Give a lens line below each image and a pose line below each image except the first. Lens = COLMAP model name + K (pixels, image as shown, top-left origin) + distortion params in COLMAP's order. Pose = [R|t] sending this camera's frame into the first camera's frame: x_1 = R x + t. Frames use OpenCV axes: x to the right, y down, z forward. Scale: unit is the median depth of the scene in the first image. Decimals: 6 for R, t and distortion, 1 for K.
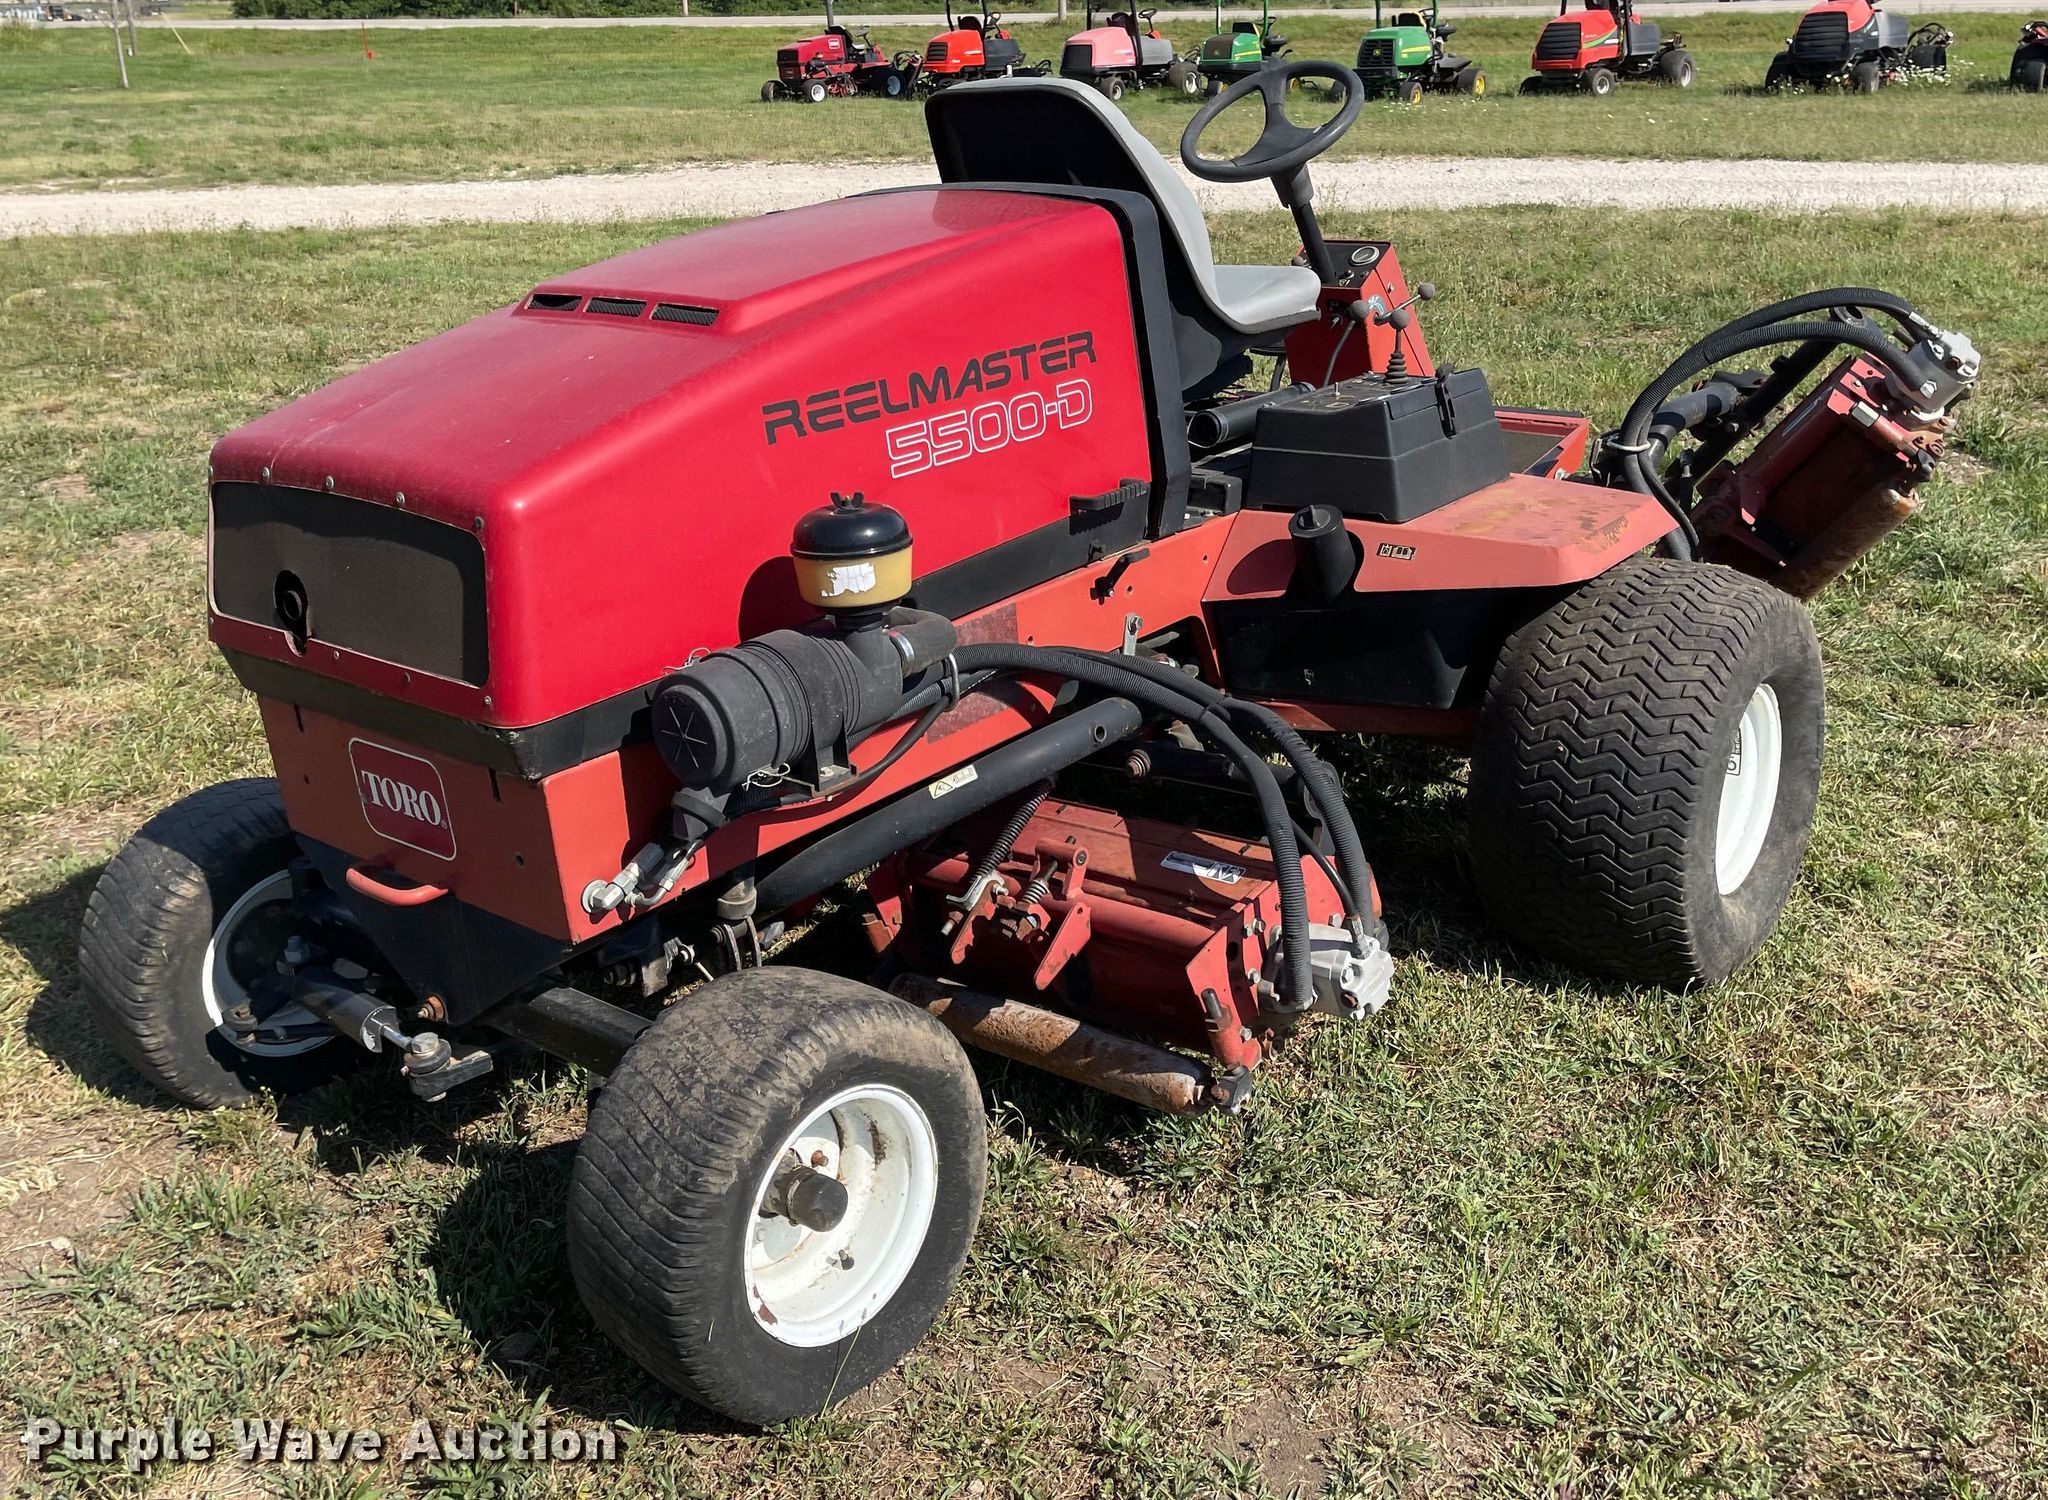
lens RADIAL K [[1831.8, 0, 1023.9], [0, 1831.8, 747.7], [0, 0, 1]] dist [0.002859, -0.000489]
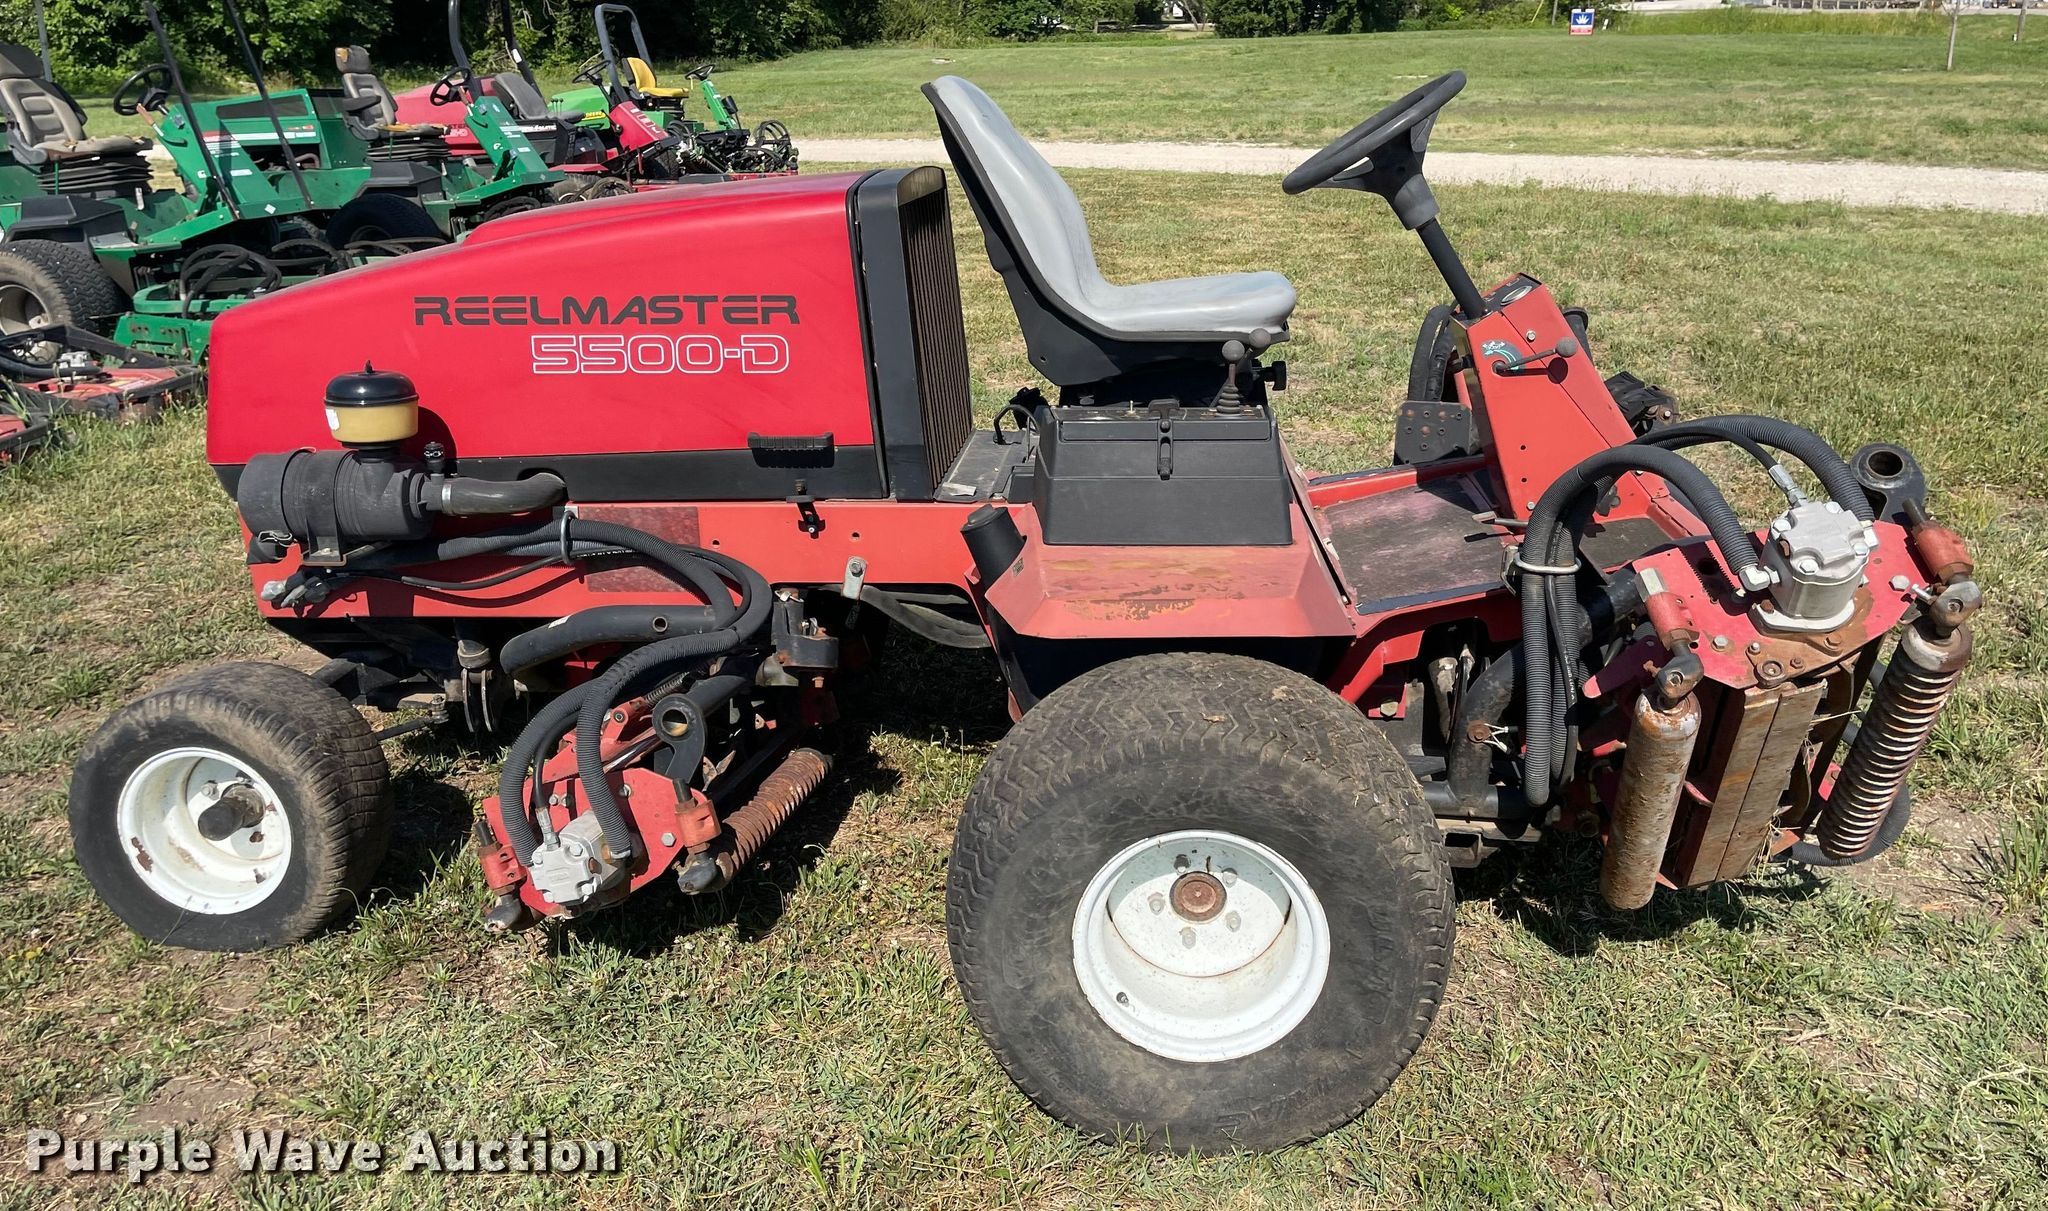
lens RADIAL K [[1708.9, 0, 1023.5], [0, 1708.9, 608.1], [0, 0, 1]] dist [0.002456, 0.000476]
pose [[0.568772, 0.274763, -0.775245, 1.069348], [-0.304901, 0.945832, 0.111527, -0.221208], [0.763894, 0.172939, 0.621737, 0.518282]]
